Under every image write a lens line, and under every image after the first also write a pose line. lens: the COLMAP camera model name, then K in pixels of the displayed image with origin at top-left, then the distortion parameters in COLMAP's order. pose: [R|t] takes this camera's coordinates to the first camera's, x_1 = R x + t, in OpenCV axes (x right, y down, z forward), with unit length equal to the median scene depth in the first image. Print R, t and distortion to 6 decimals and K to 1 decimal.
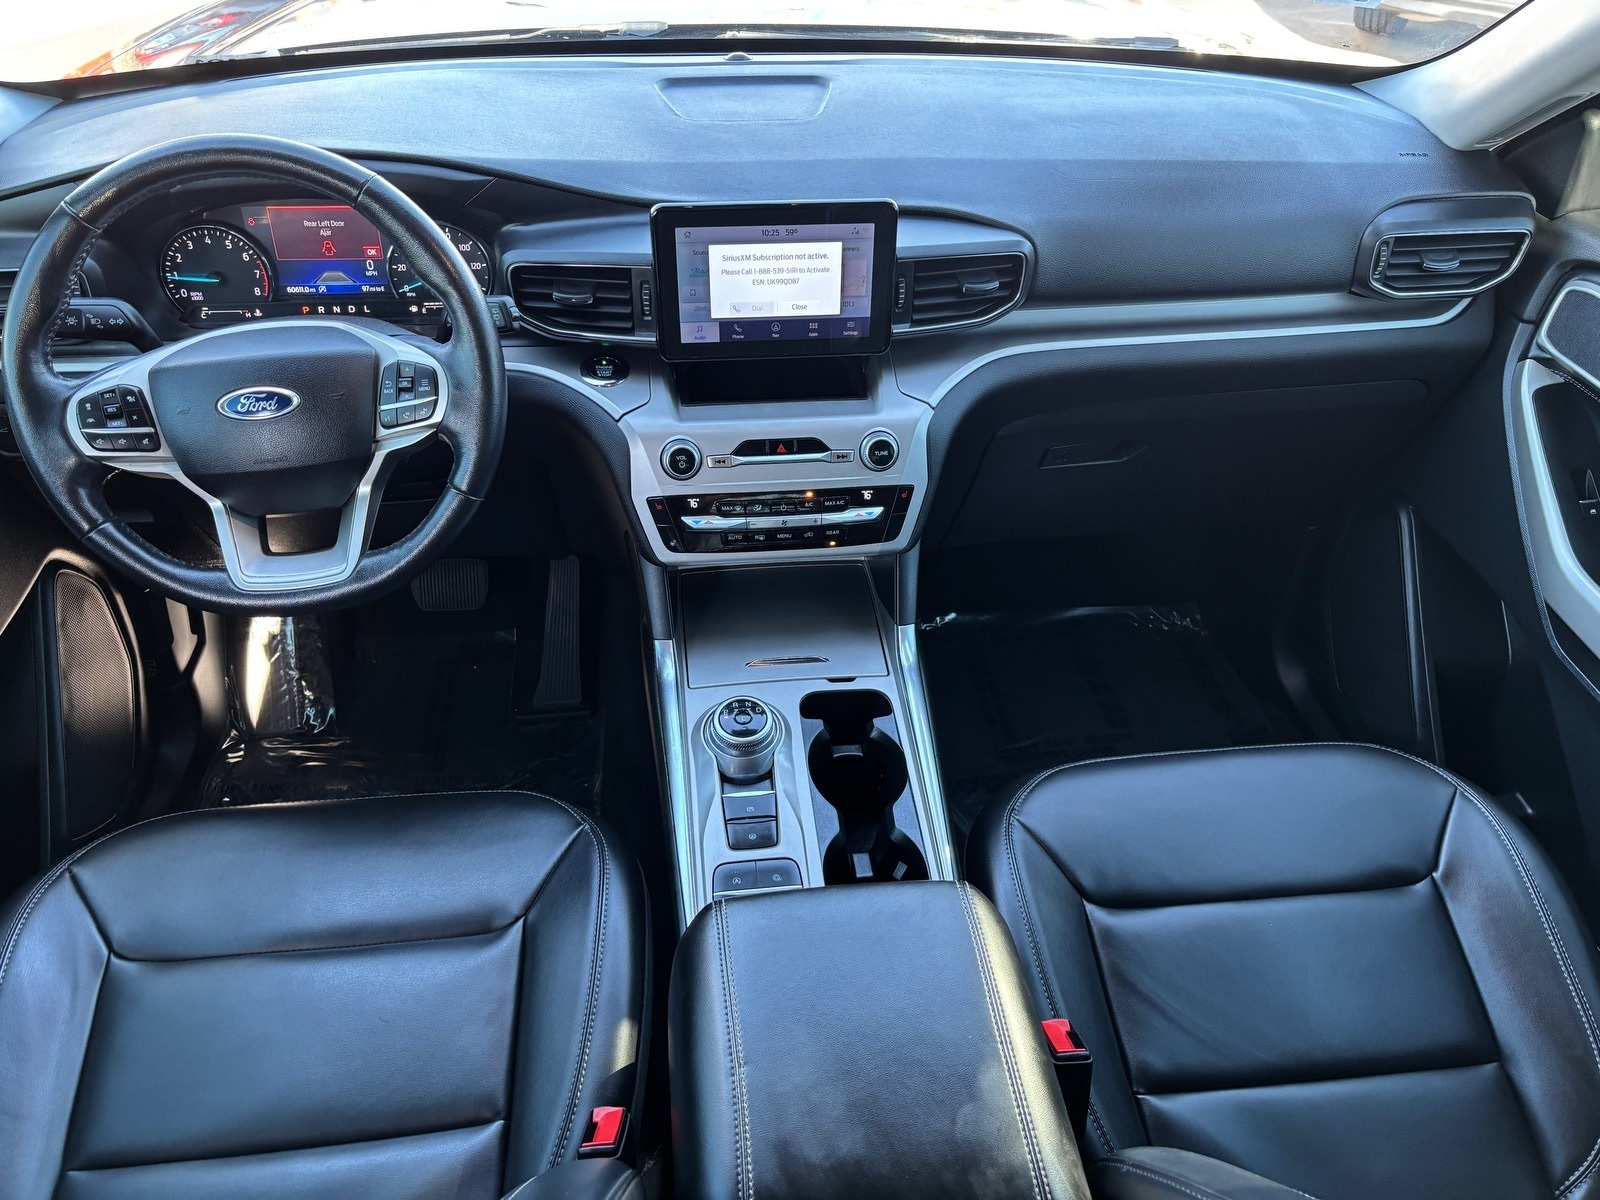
lens RADIAL K [[1184.2, 0, 817.3], [0, 1184.2, 616.8], [0, 0, 1]] dist [-0.000957, 0.006949]
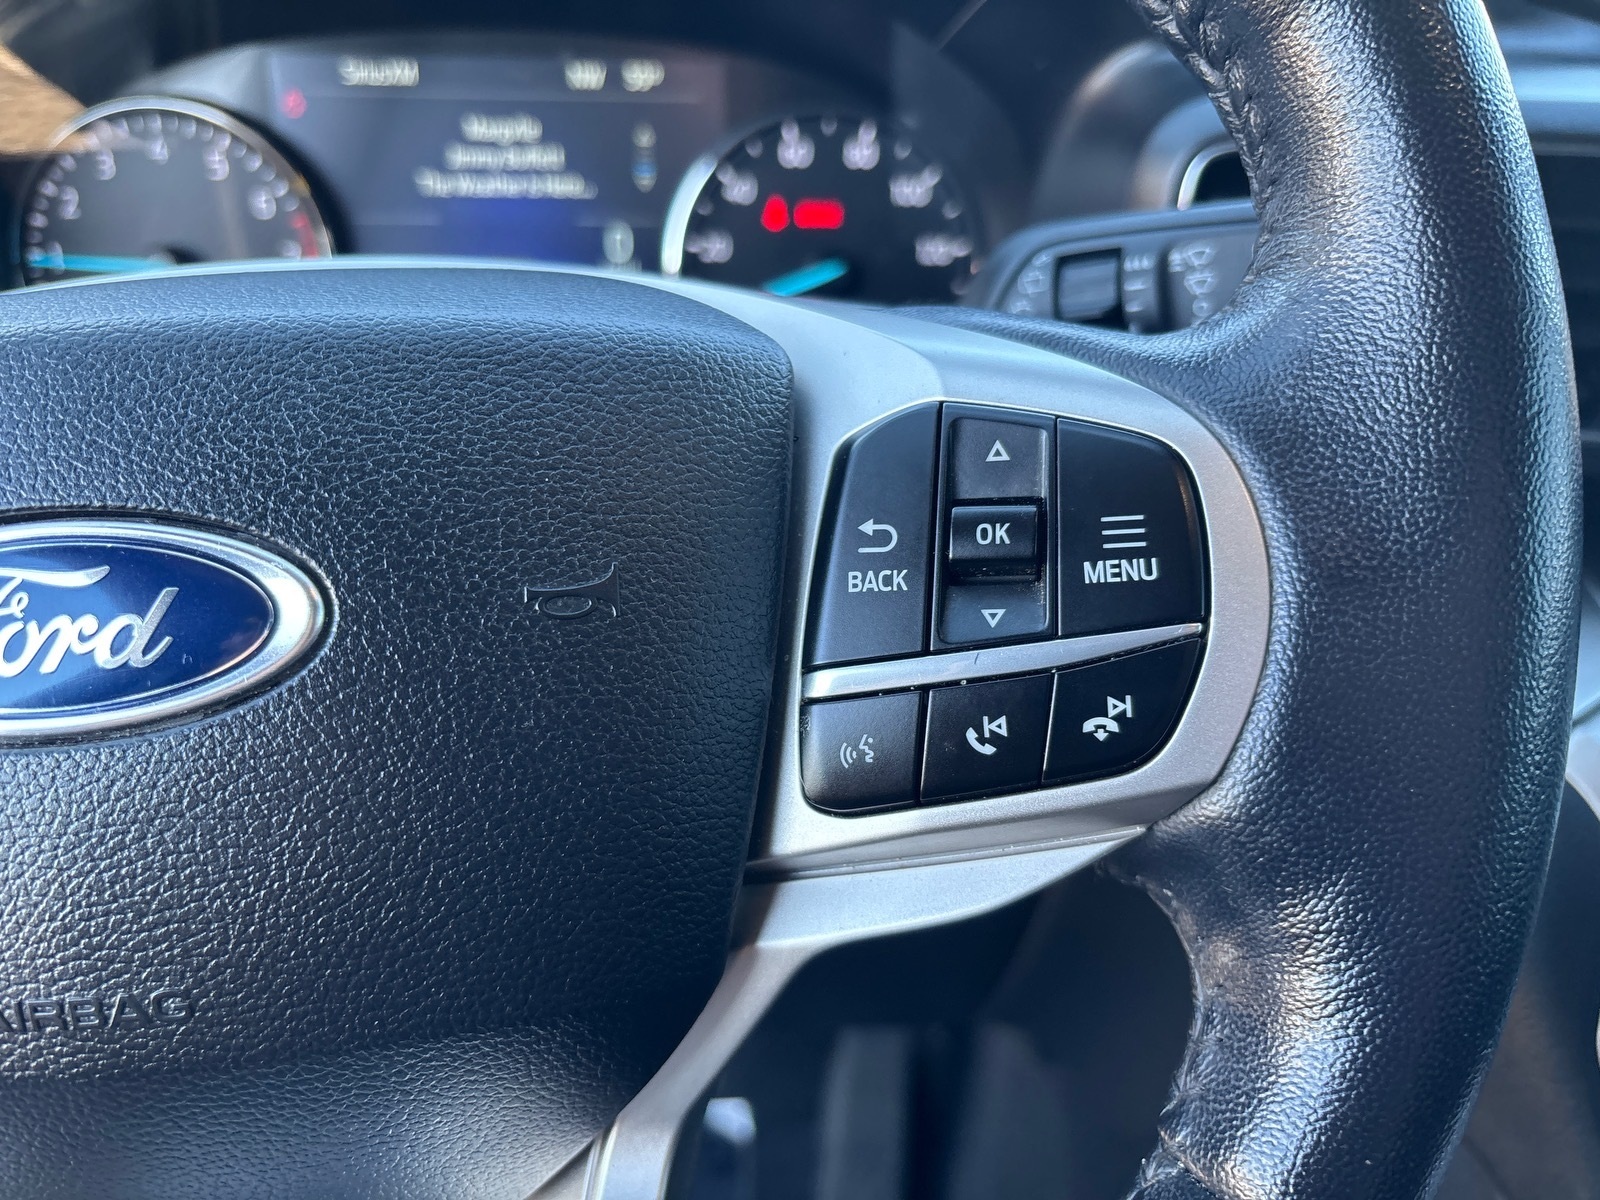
lens RADIAL K [[1245.6, 0, 794.1], [0, 1245.6, 555.7], [0, 0, 1]] dist [-0.010320, 0.036331]
pose [[0.994902, 0.024960, -0.097708, -0.304932], [-0.050297, 0.962591, -0.266250, -0.127980], [0.087408, 0.269807, 0.958939, 0.718917]]
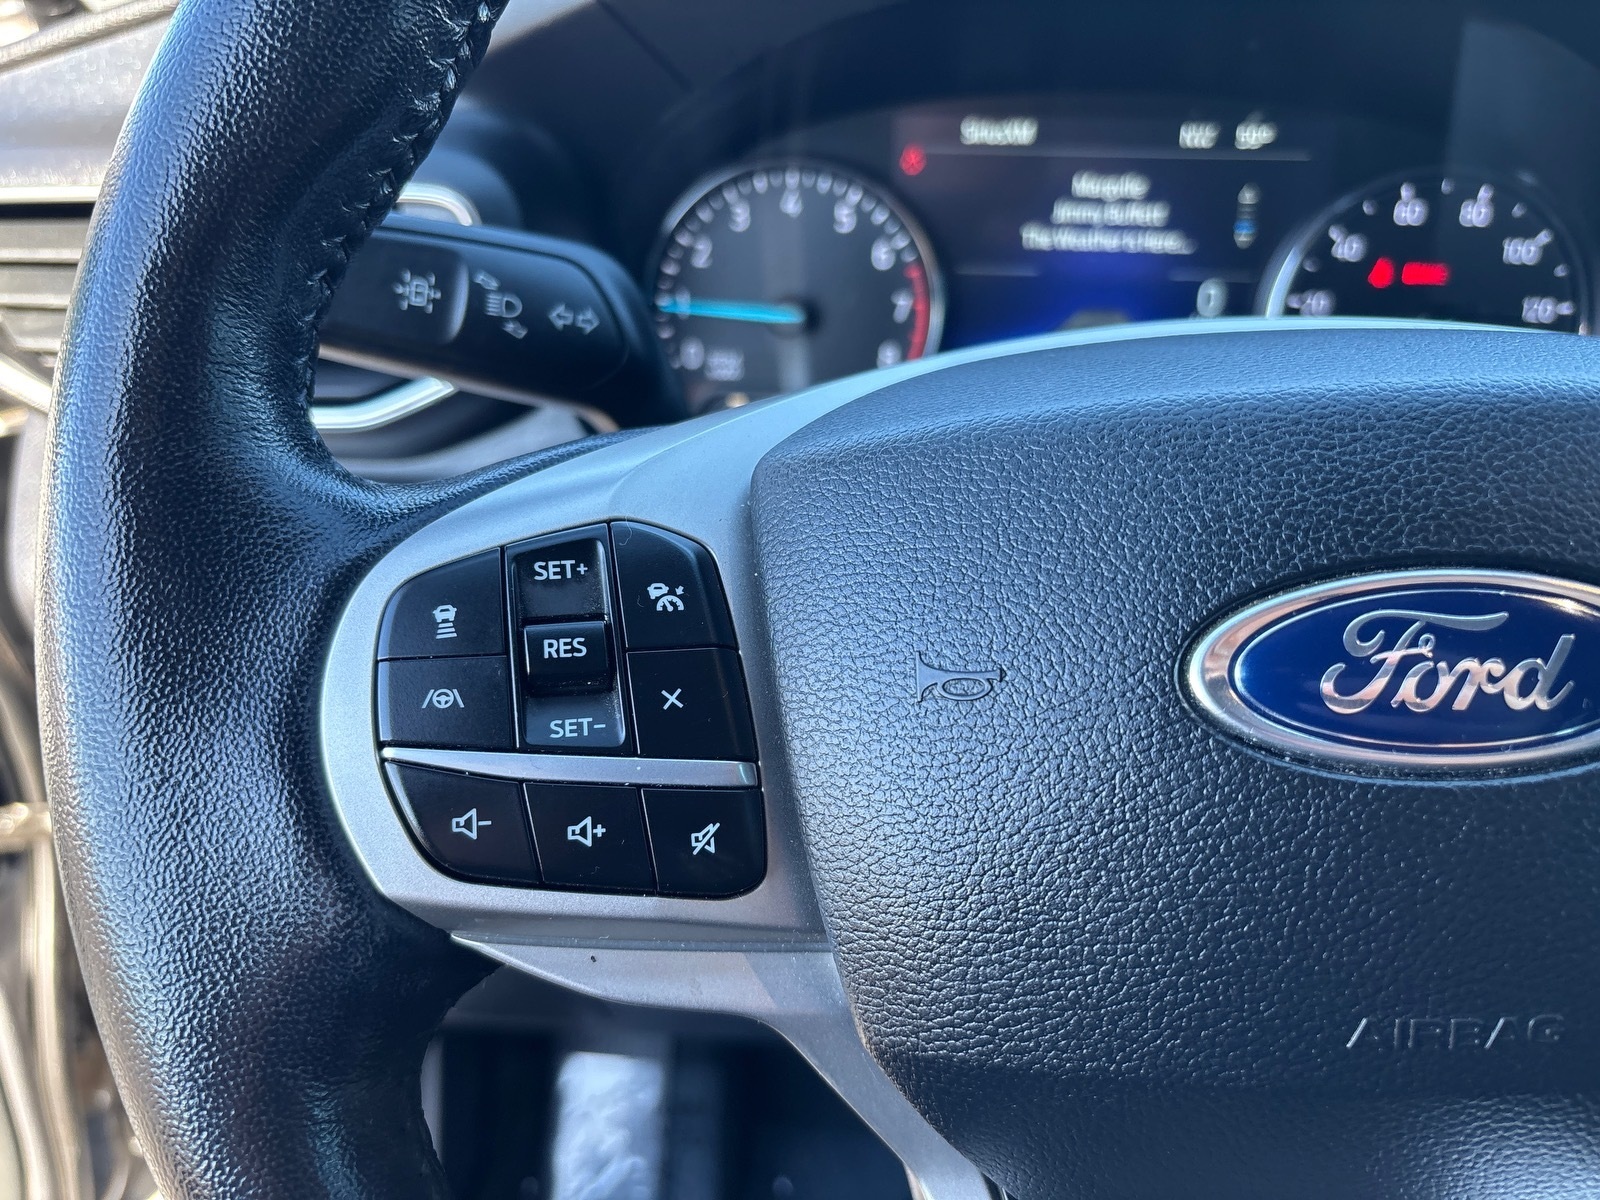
lens RADIAL K [[1184.2, 0, 817.3], [0, 1184.2, 616.8], [0, 0, 1]] dist [-0.000957, 0.006949]
pose [[0.983737, 0.062646, -0.168336, -0.442197], [-0.101871, 0.966484, -0.235650, -0.118306], [0.147932, 0.248966, 0.957148, 0.698944]]
